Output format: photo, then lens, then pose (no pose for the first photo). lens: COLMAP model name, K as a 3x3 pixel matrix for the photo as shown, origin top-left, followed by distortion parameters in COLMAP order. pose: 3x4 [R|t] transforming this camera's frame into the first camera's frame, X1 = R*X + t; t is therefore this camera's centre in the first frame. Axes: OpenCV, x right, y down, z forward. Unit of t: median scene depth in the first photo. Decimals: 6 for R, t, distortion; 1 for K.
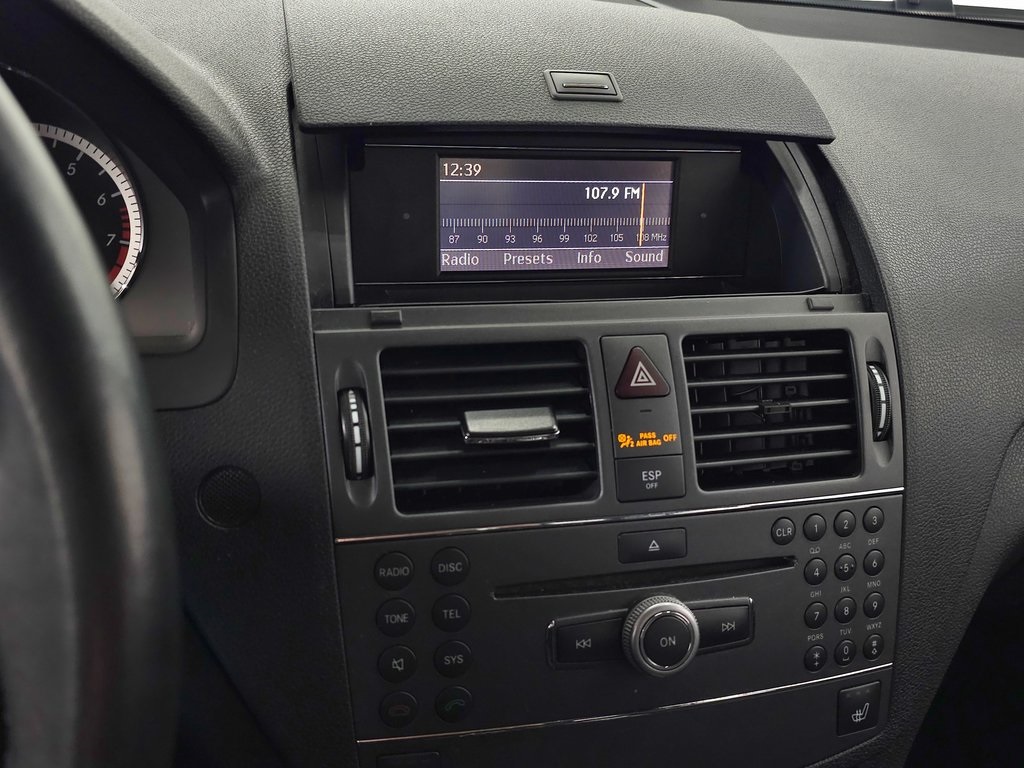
lens RADIAL K [[964.7, 0, 512.0], [0, 964.7, 384.0], [0, 0, 1]] dist [0.085162, -0.251613]
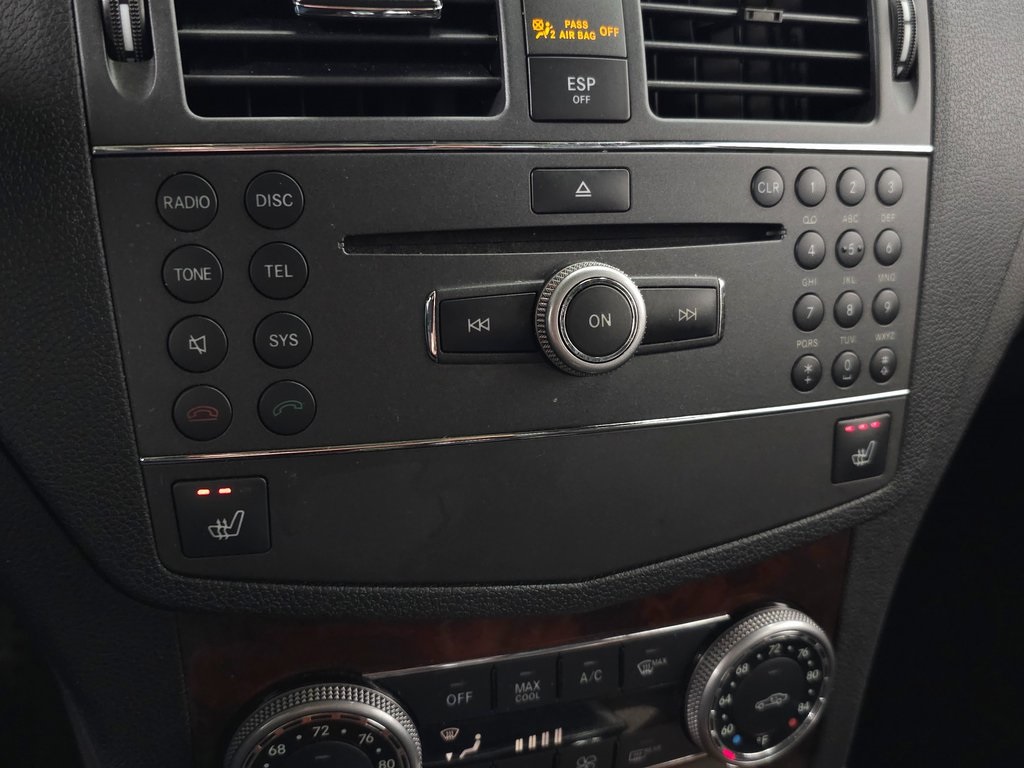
lens RADIAL K [[964.7, 0, 512.0], [0, 964.7, 384.0], [0, 0, 1]] dist [0.085162, -0.251613]
pose [[0.999225, -0.001402, 0.039347, 0.064843], [-0.002019, 0.996227, 0.086761, 0.230707], [-0.039320, -0.086773, 0.995452, 0.289158]]
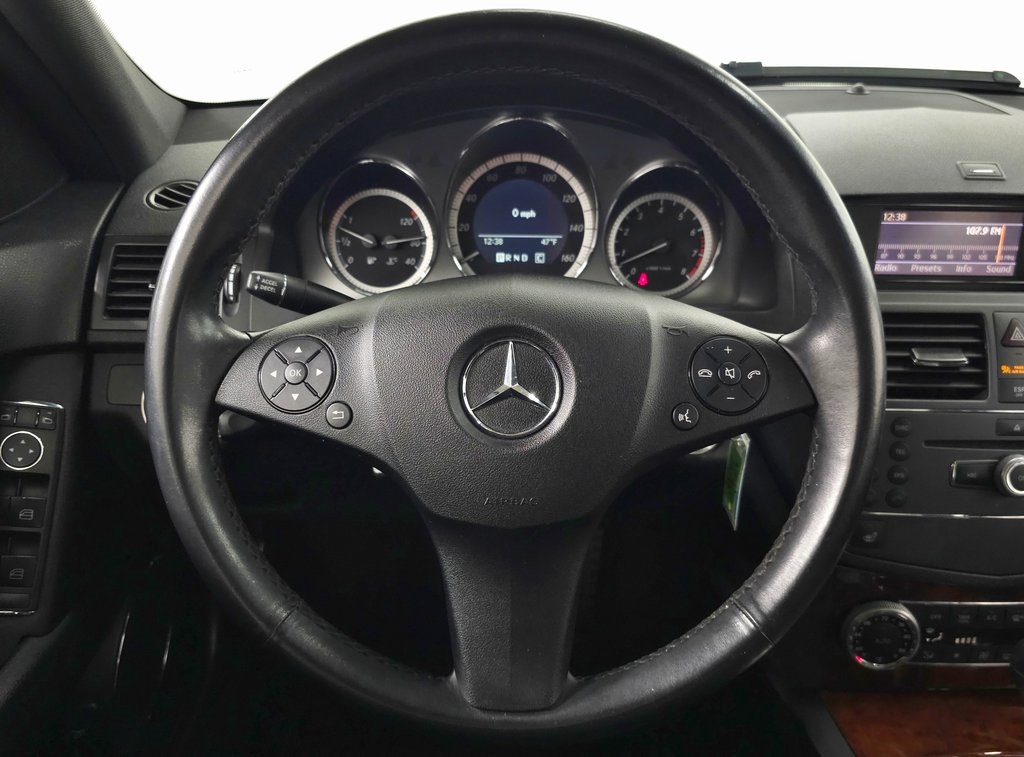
lens RADIAL K [[739.4, 0, 513.7], [0, 739.4, 397.8], [0, 0, 1]] dist [0.005497, -0.028444]
pose [[0.958620, 0.070984, -0.275696, -0.363347], [-0.058473, 0.996863, 0.053348, 0.086607], [0.278617, -0.035020, 0.959763, -0.563914]]
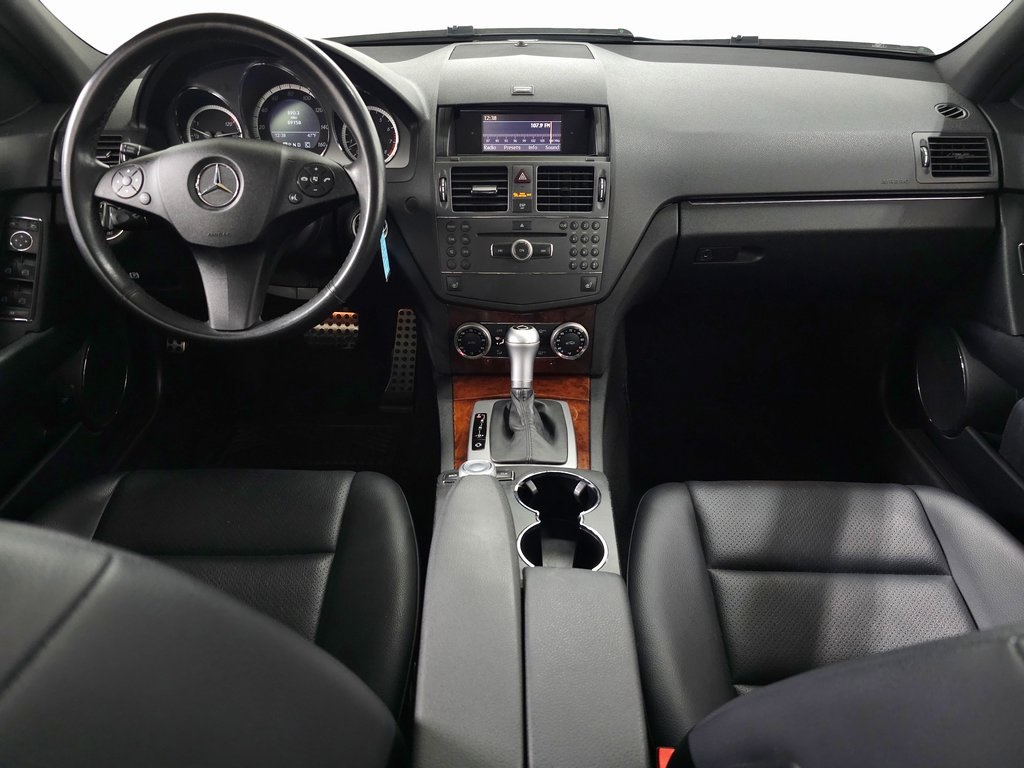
lens RADIAL K [[652.1, 0, 512.9], [0, 652.1, 401.7], [0, 0, 1]] dist [0.000290, -0.002375]
pose [[0.957516, 0.096622, -0.271712, 0.789809], [-0.052164, 0.984689, 0.166334, 0.387838], [0.283624, -0.145094, 0.947895, -1.327196]]
